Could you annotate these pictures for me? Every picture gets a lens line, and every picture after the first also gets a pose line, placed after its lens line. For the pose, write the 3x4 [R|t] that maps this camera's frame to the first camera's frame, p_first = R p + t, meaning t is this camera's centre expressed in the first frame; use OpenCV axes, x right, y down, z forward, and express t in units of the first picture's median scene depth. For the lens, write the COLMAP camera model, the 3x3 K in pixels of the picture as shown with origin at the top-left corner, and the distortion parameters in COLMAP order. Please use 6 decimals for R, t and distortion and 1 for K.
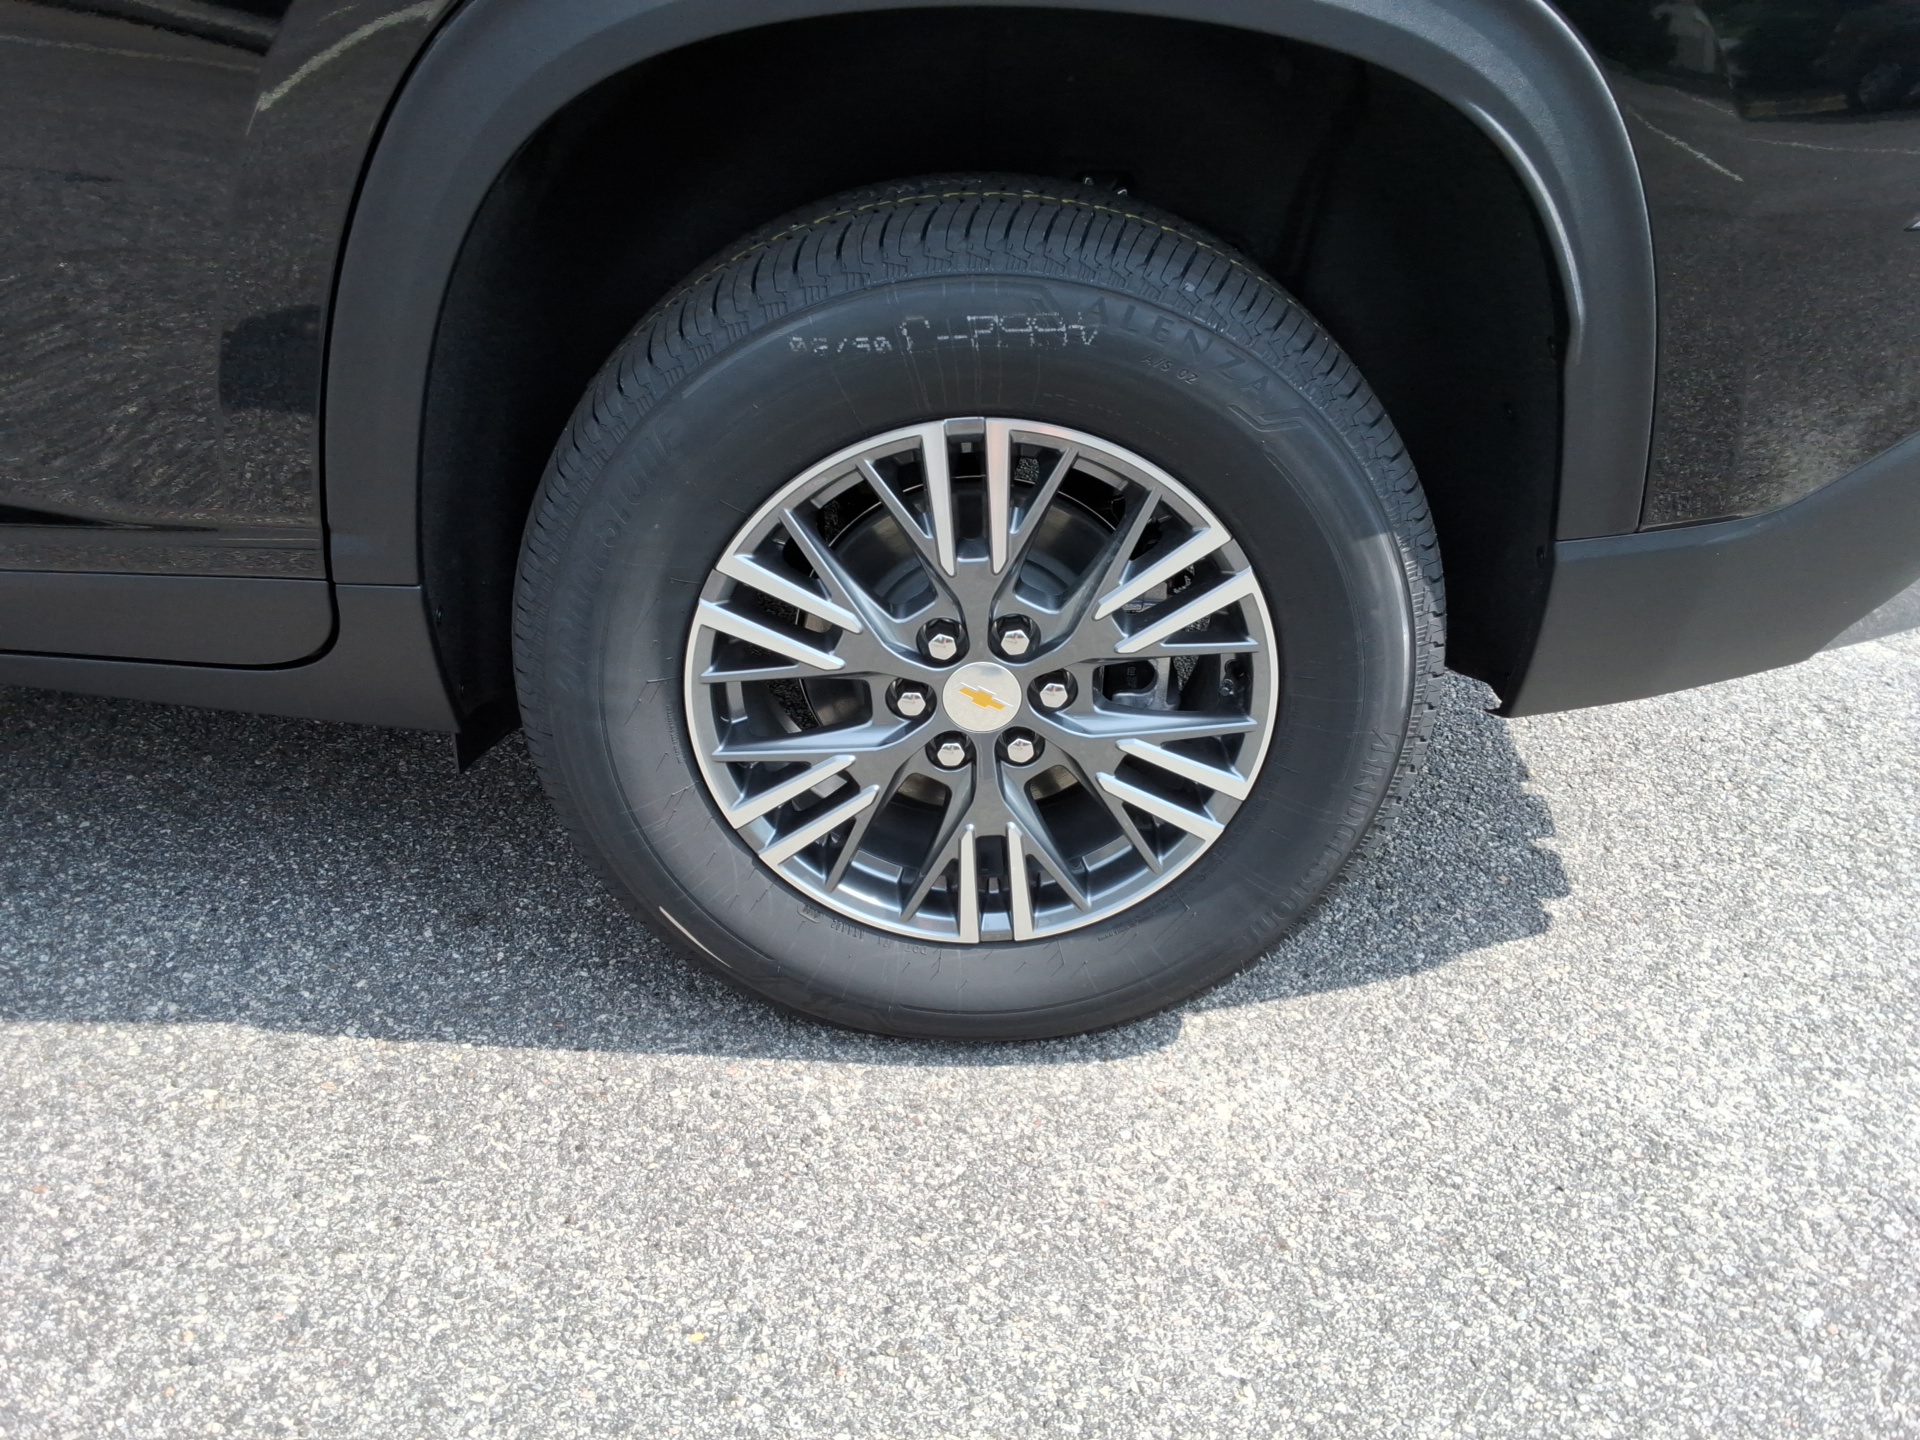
lens RADIAL K [[1540.4, 0, 974.3], [0, 1540.4, 699.7], [0, 0, 1]] dist [0.124952, -0.192784]
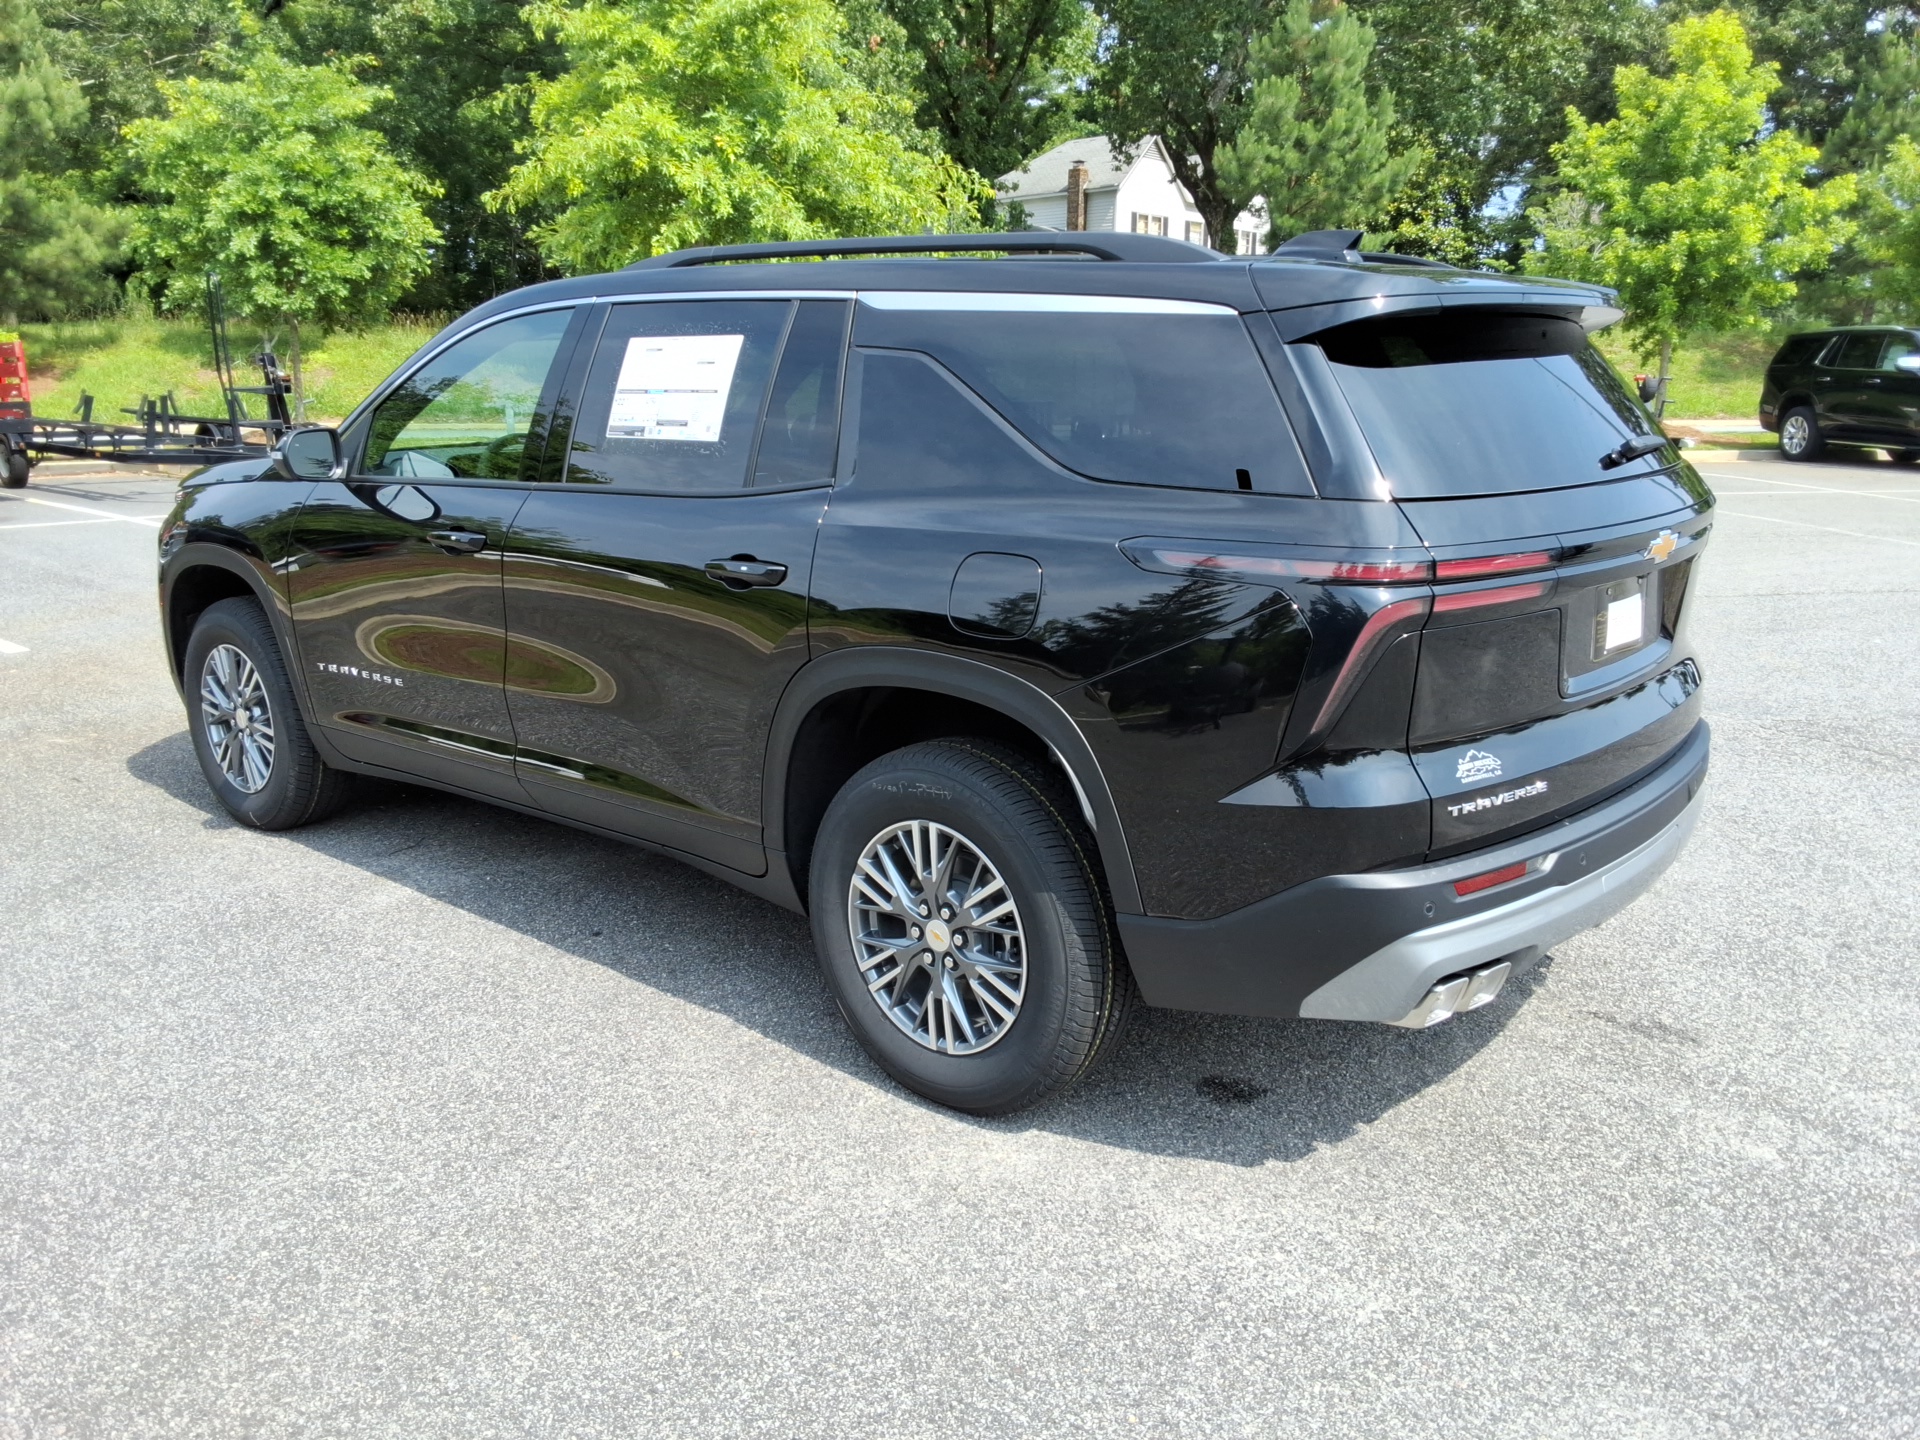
lens RADIAL K [[1540.4, 0, 974.3], [0, 1540.4, 699.7], [0, 0, 1]] dist [0.124952, -0.192784]
pose [[0.746597, 0.093280, -0.658705, 1.602379], [-0.288577, 0.937531, -0.194317, 0.105414], [0.599430, 0.335164, 0.726876, -0.865180]]
